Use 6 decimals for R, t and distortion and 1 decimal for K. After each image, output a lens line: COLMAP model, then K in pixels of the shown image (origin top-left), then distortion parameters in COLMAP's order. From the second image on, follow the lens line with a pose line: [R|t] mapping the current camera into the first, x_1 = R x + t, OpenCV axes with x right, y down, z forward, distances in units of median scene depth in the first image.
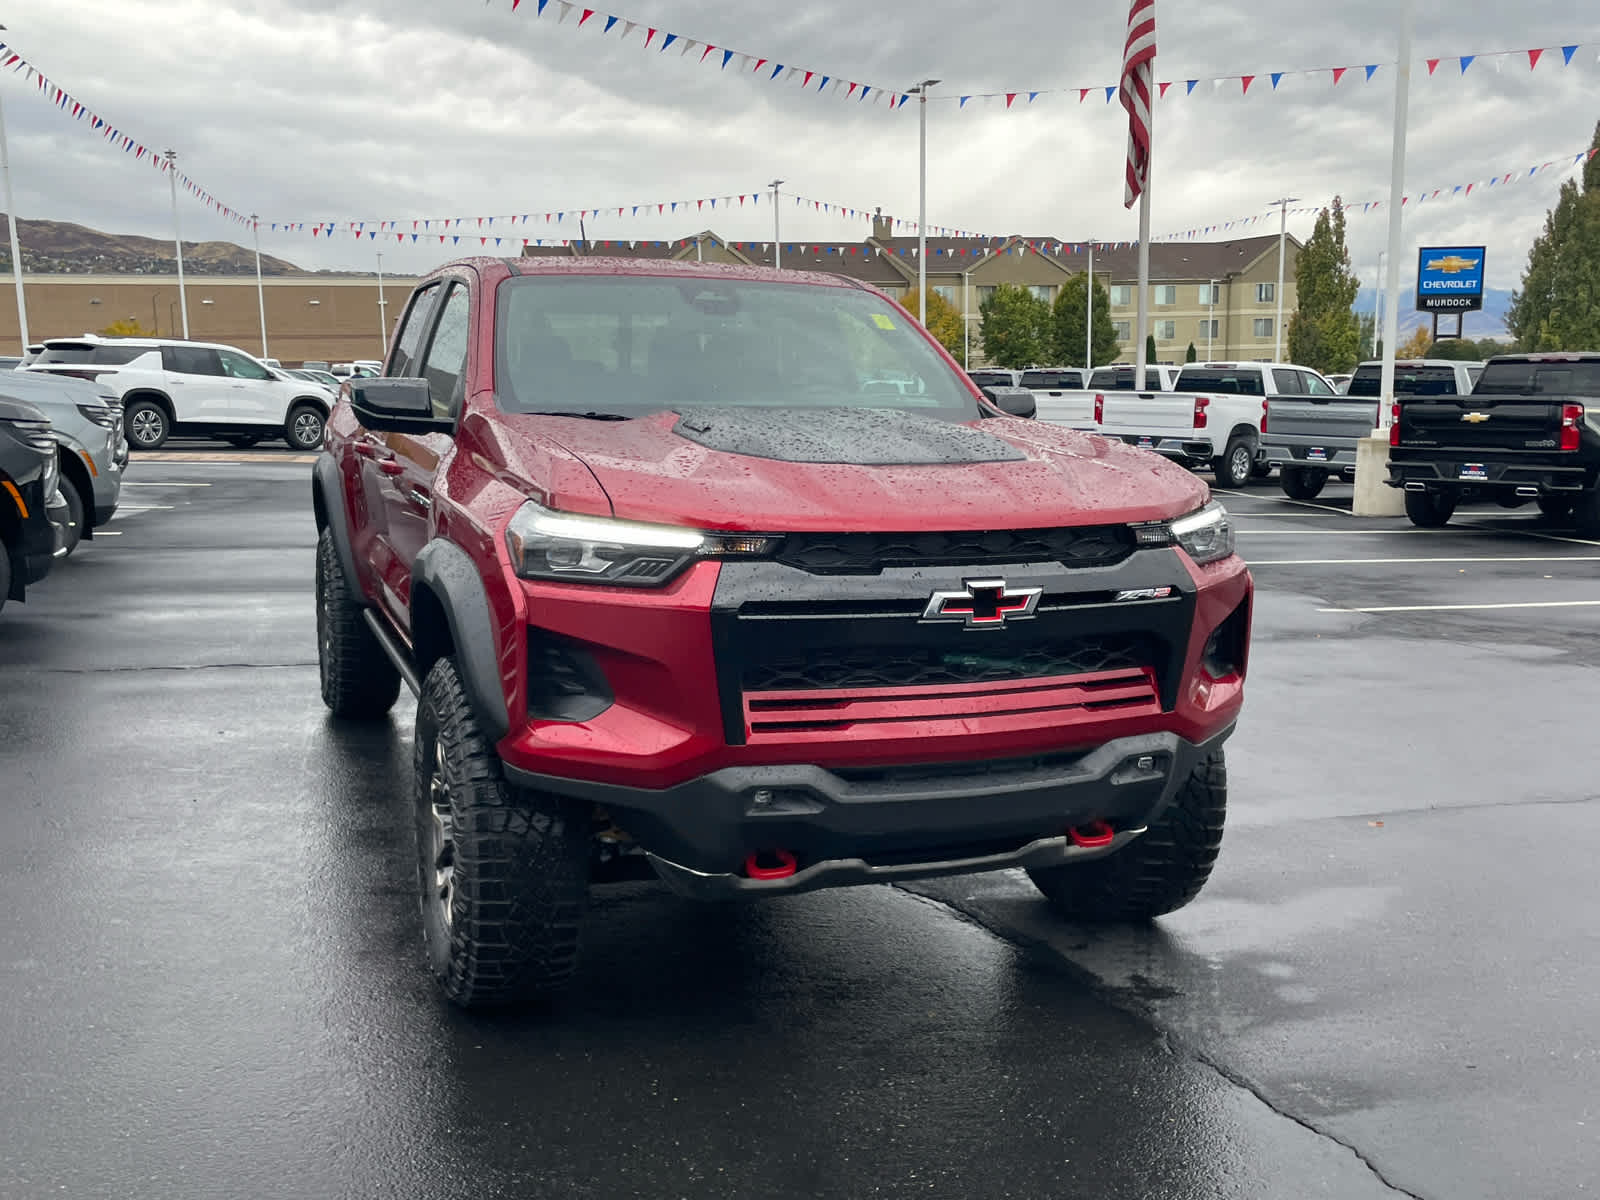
lens RADIAL K [[1560.1, 0, 809.6], [0, 1560.1, 597.0], [0, 0, 1]] dist [0.100902, -0.147857]
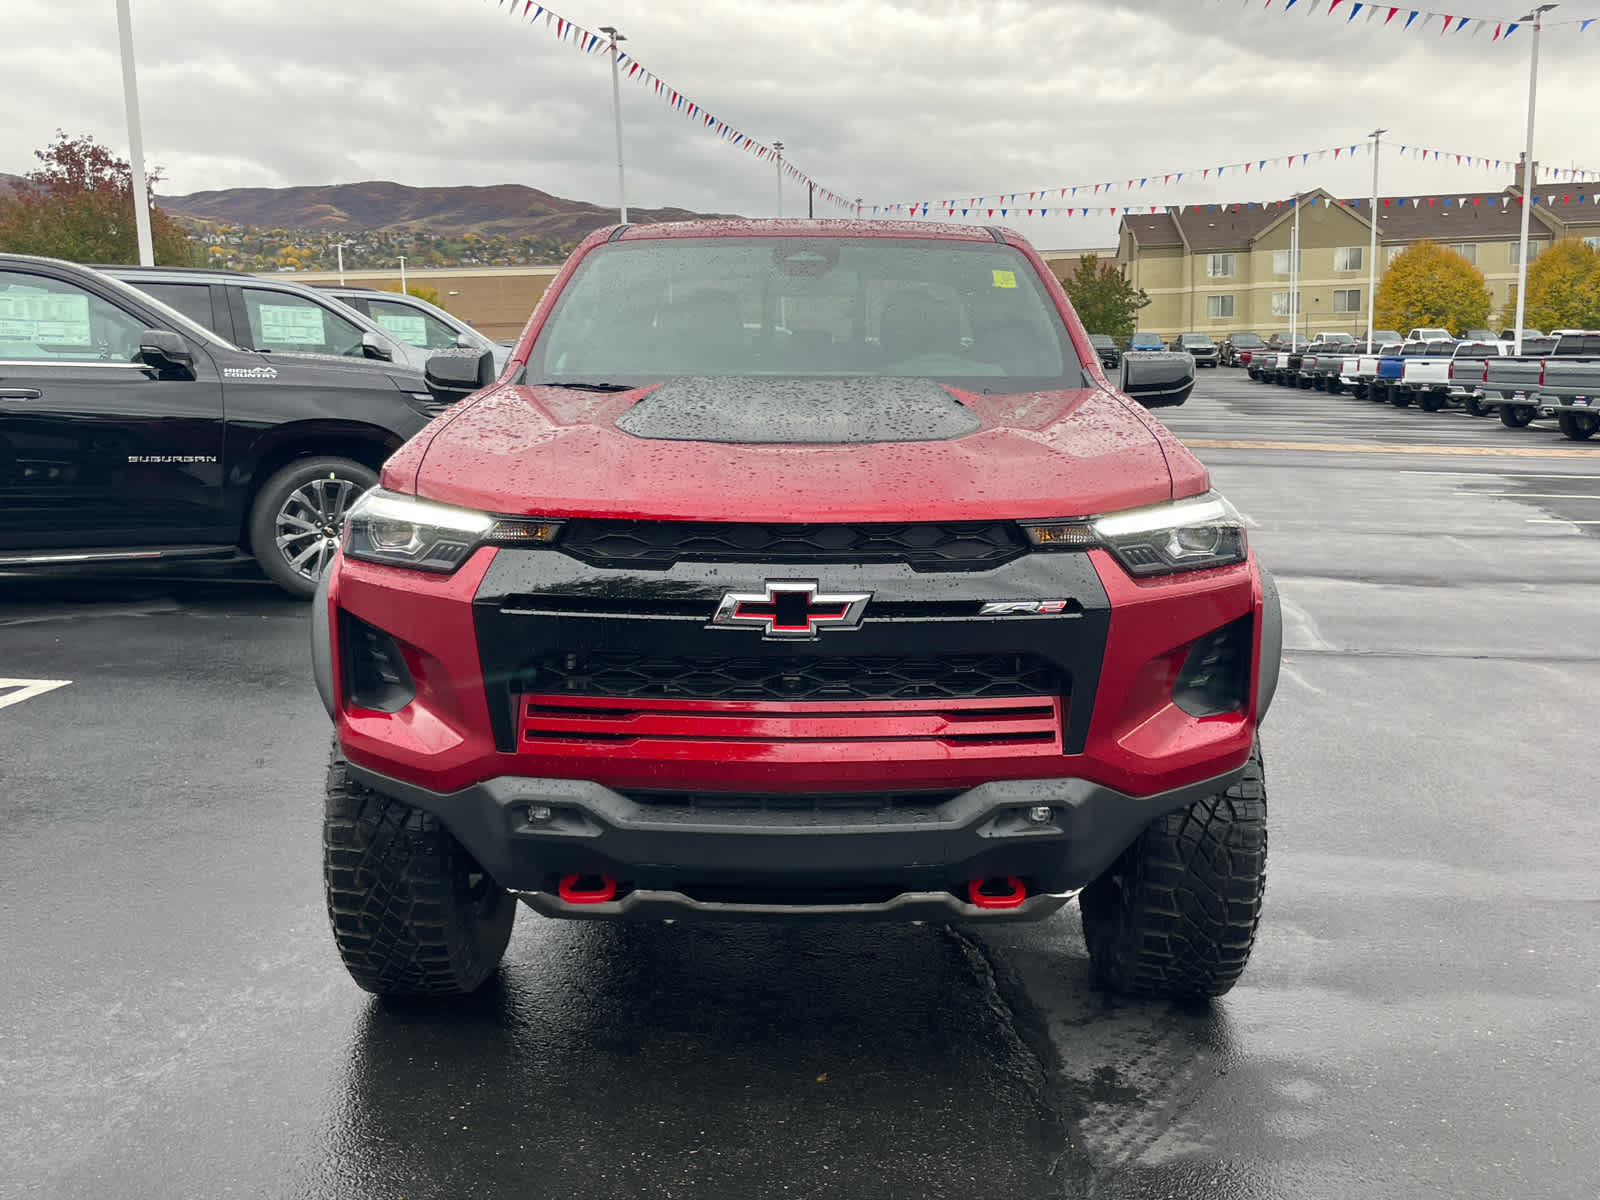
lens RADIAL K [[1570.6, 0, 817.1], [0, 1570.6, 601.4], [0, 0, 1]] dist [0.097911, -0.140223]
pose [[0.930731, 0.050123, -0.362254, 0.390751], [-0.043215, 0.998697, 0.027152, -0.021701], [0.363143, -0.009617, 0.931684, 0.191290]]
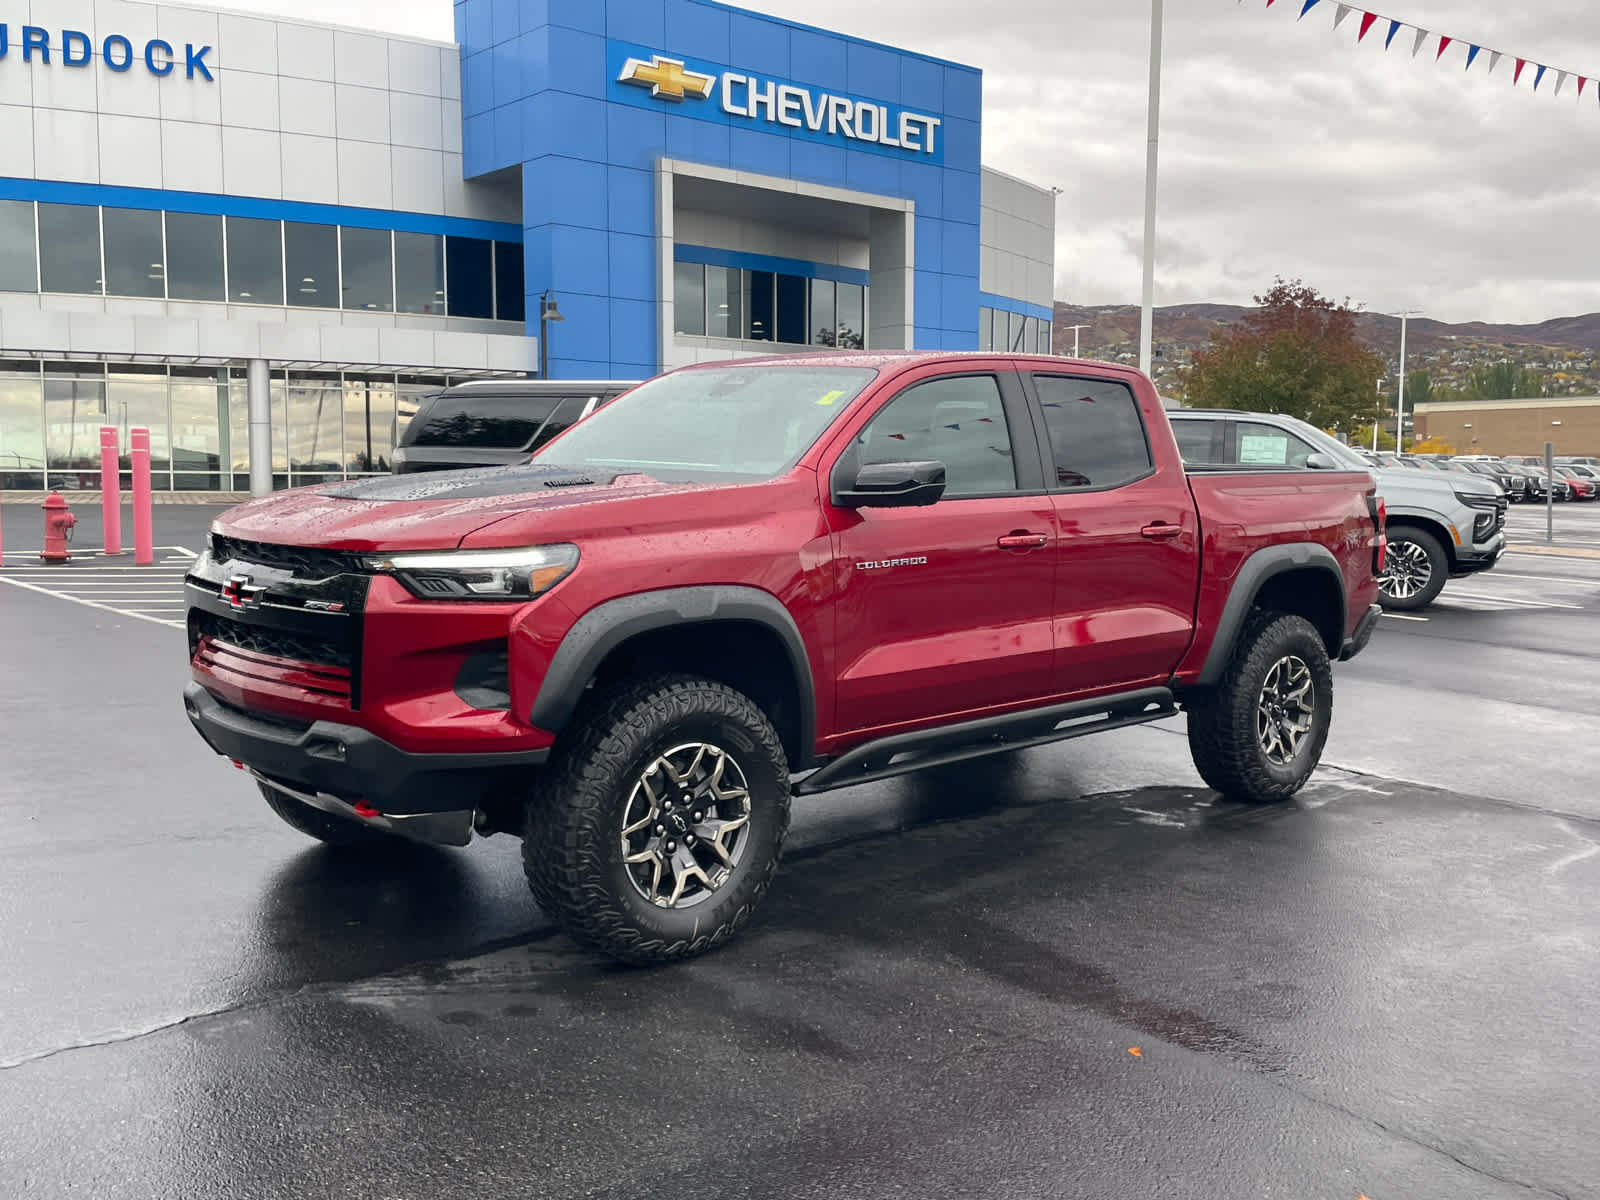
lens RADIAL K [[1556.7, 0, 806.7], [0, 1556.7, 578.5], [0, 0, 1]] dist [0.112732, -0.192535]
pose [[0.387468, 0.073605, -0.918940, 1.440841], [-0.148128, 0.988826, 0.016745, -0.096710], [0.909905, 0.129633, 0.394041, 0.814436]]
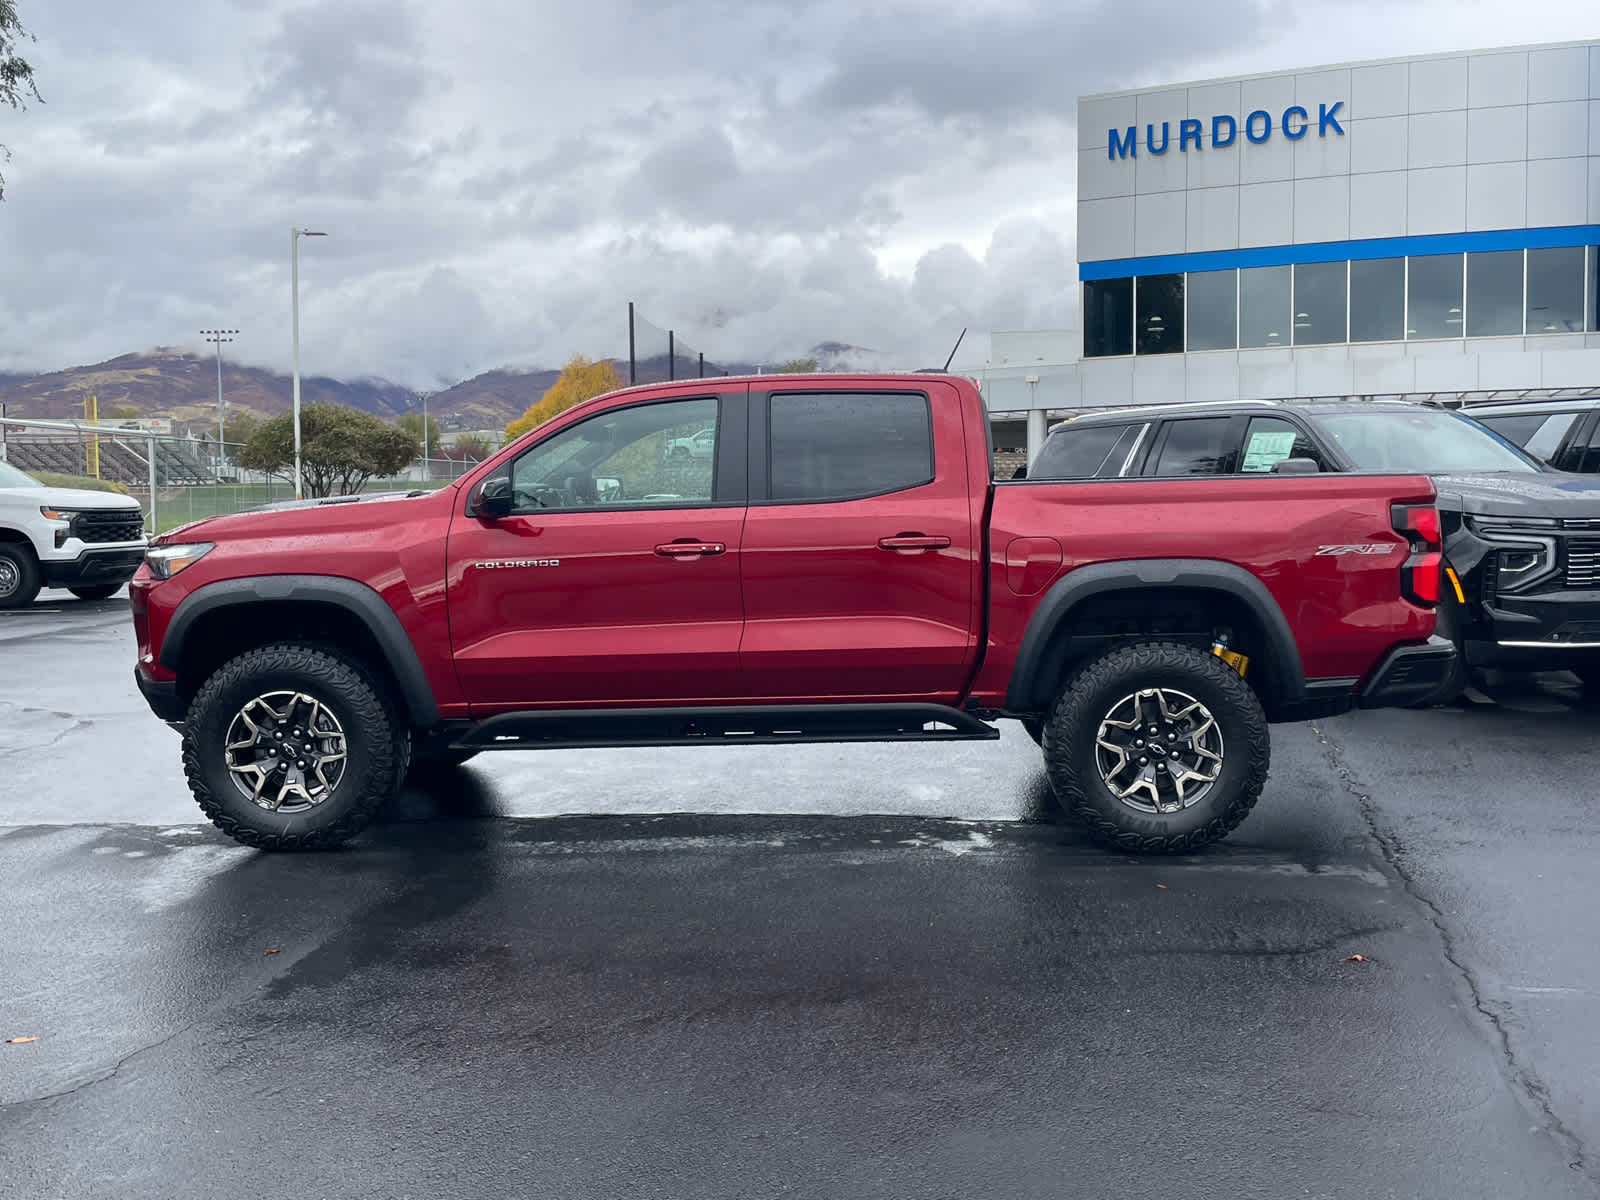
lens RADIAL K [[1530.8, 0, 798.6], [0, 1530.8, 557.2], [0, 0, 1]] dist [0.053361, -0.005063]
pose [[-0.420686, 0.040974, -0.906280, 1.542685], [-0.120232, 0.987649, 0.100463, -0.310930], [0.899204, 0.151227, -0.410564, 2.410141]]
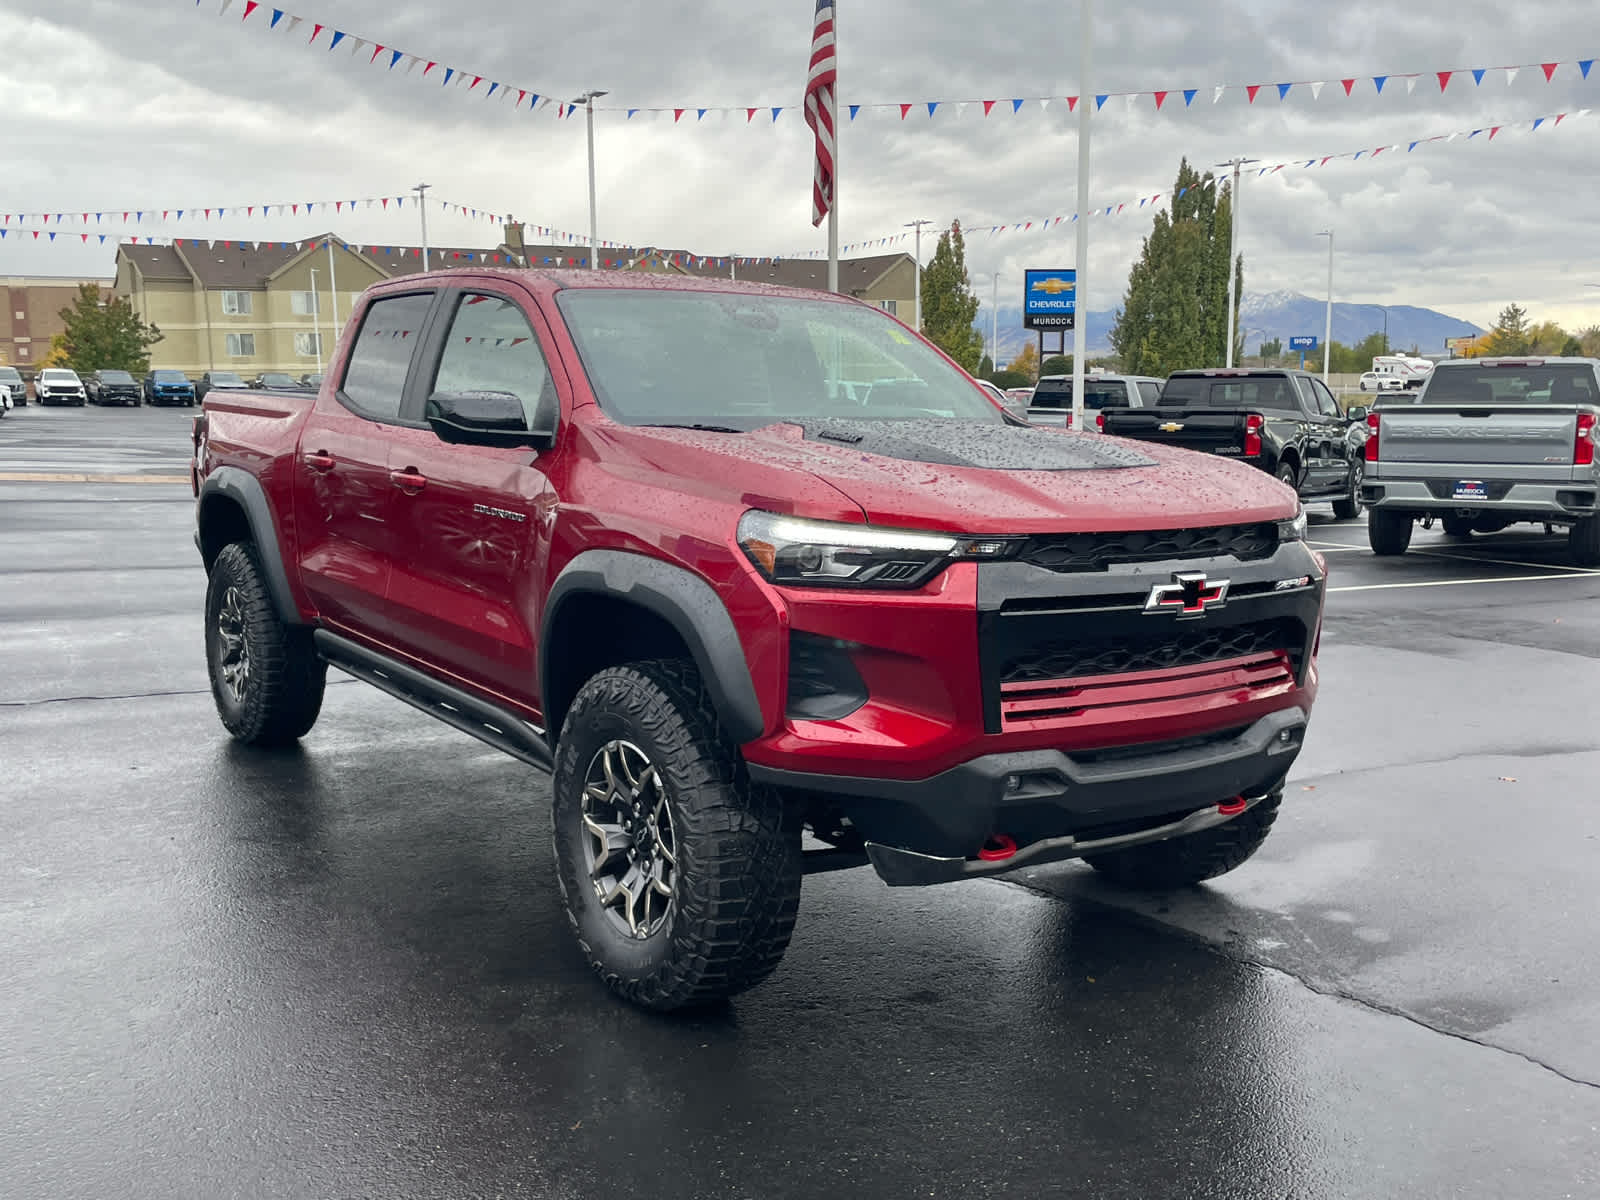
lens RADIAL K [[1560.1, 0, 809.6], [0, 1560.1, 597.0], [0, 0, 1]] dist [0.100902, -0.147857]
pose [[0.971984, -0.029819, 0.233150, -0.365237], [0.031381, 0.999503, -0.002992, 0.000419], [-0.232944, 0.010225, 0.972436, -0.008830]]
